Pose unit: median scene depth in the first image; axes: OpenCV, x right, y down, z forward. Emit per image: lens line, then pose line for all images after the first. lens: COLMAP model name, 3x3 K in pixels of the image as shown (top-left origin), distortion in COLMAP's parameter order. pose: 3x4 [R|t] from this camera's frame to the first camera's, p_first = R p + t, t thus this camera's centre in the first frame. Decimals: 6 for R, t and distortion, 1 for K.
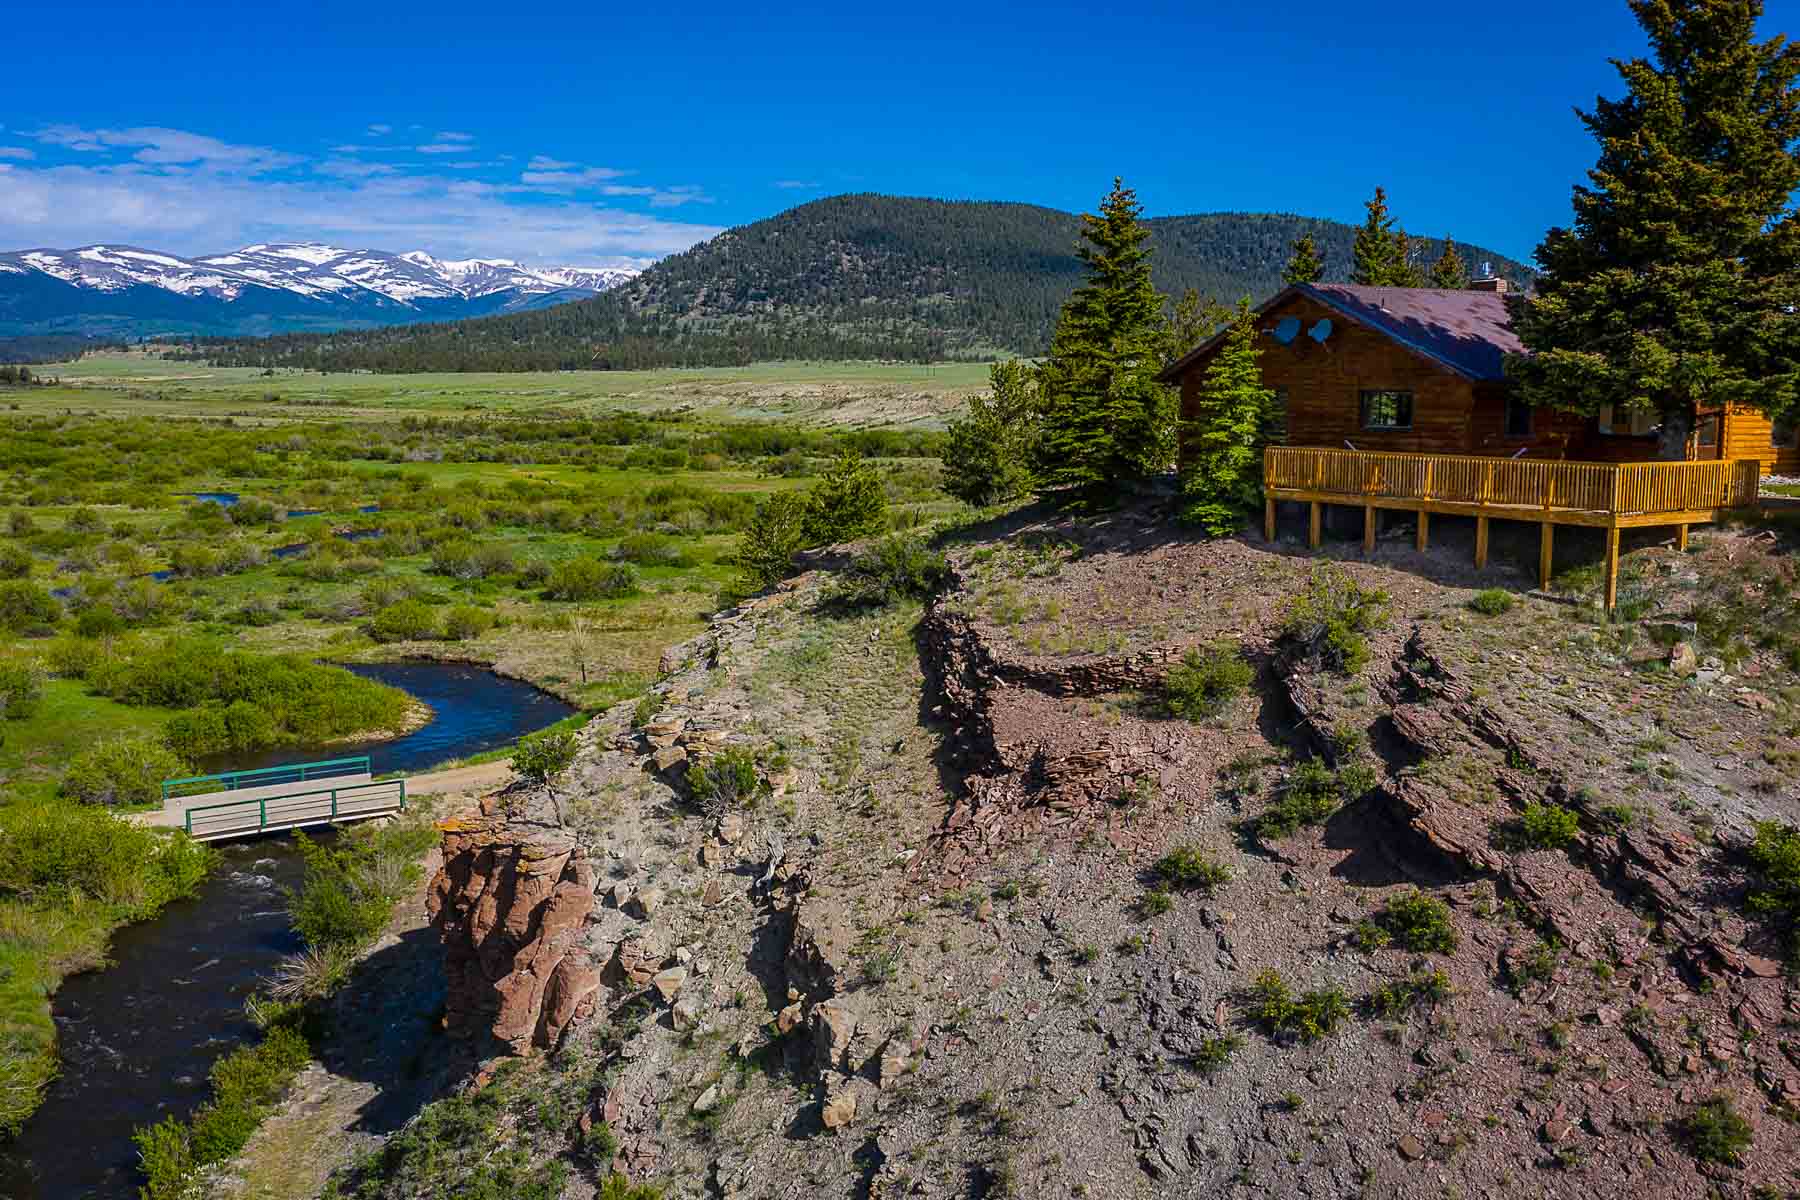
lens RADIAL K [[1676.9, 0, 898.8], [0, 1676.9, 606.1], [0, 0, 1]] dist [-0.015462, 0.000000]
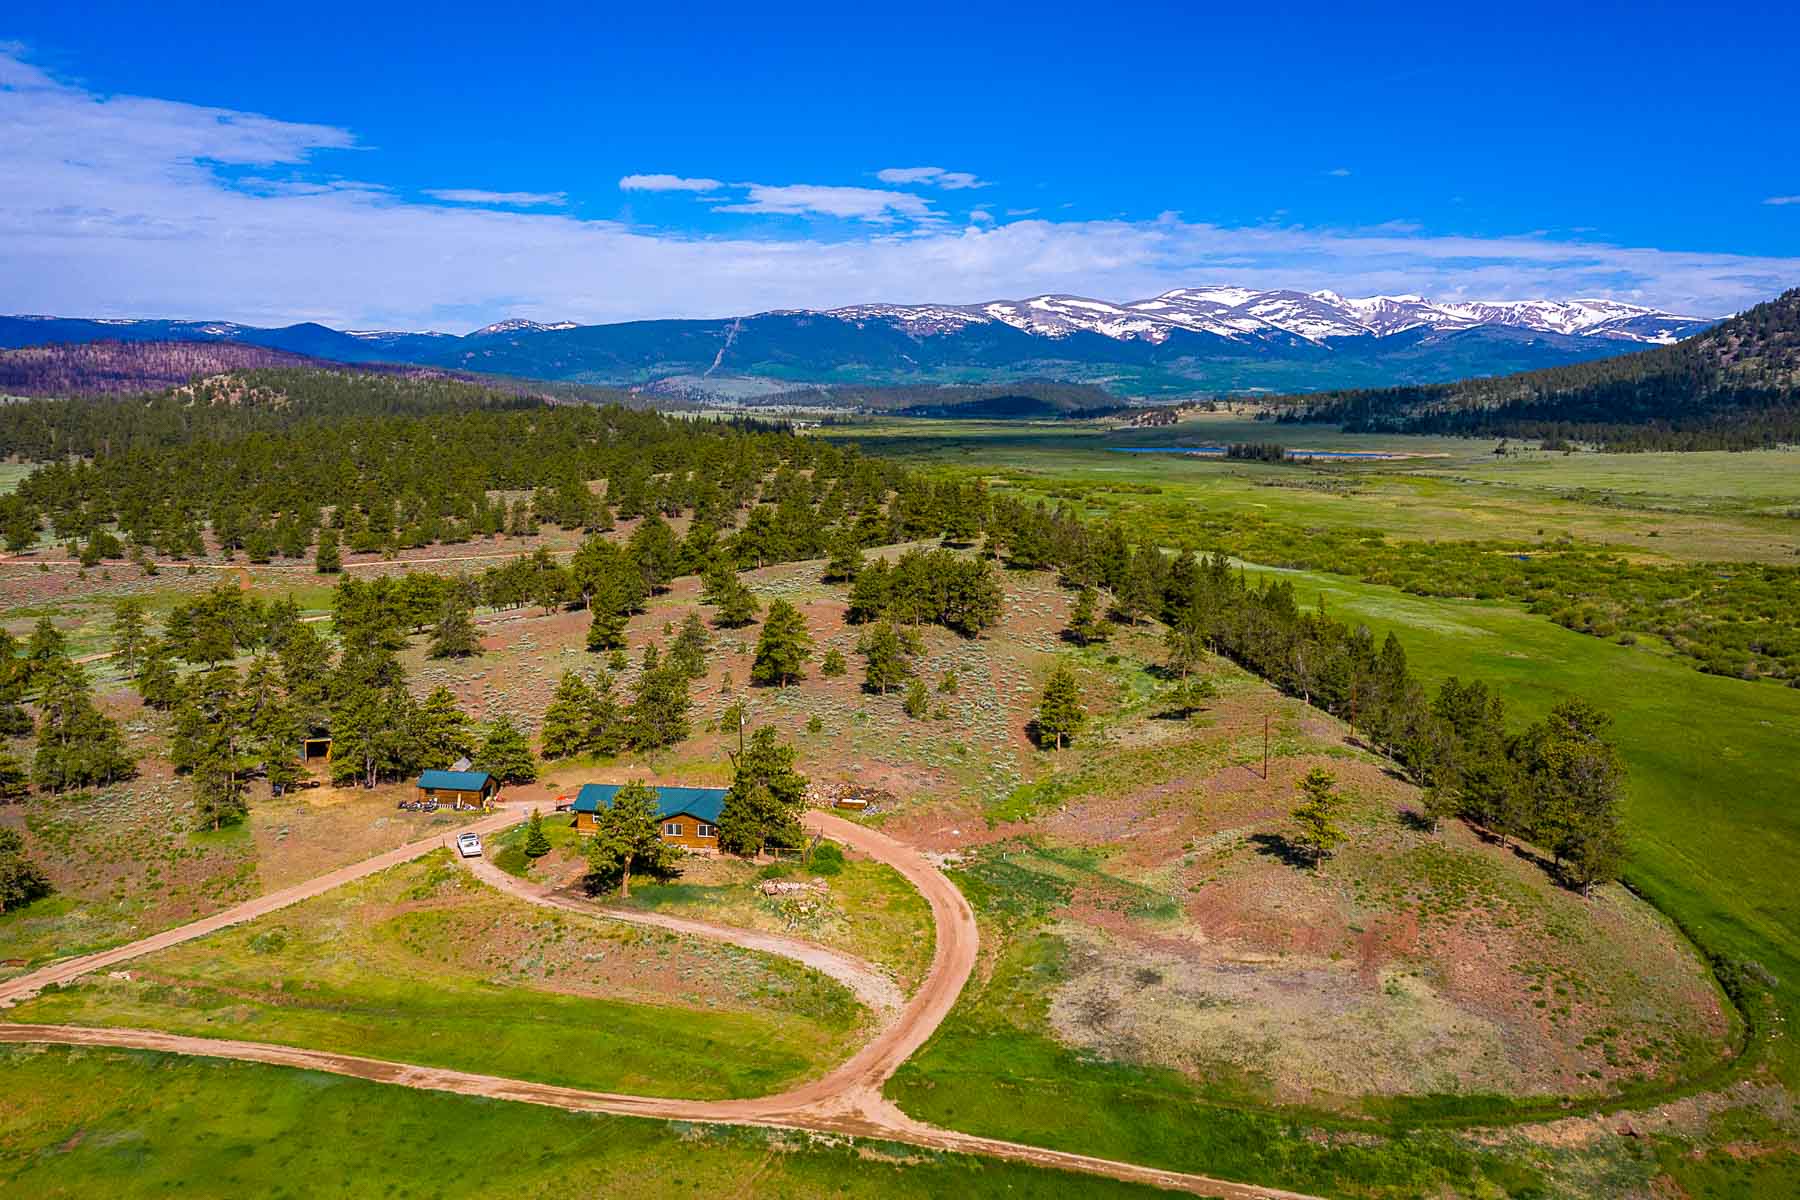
lens RADIAL K [[1676.9, 0, 901.2], [0, 1676.9, 605.9], [0, 0, 1]] dist [-0.015462, 0.000000]
pose [[0.874926, 0.053899, -0.481247, -0.658358], [-0.063508, 0.997974, -0.003690, -0.060738], [0.480074, 0.033791, 0.876577, -0.220795]]
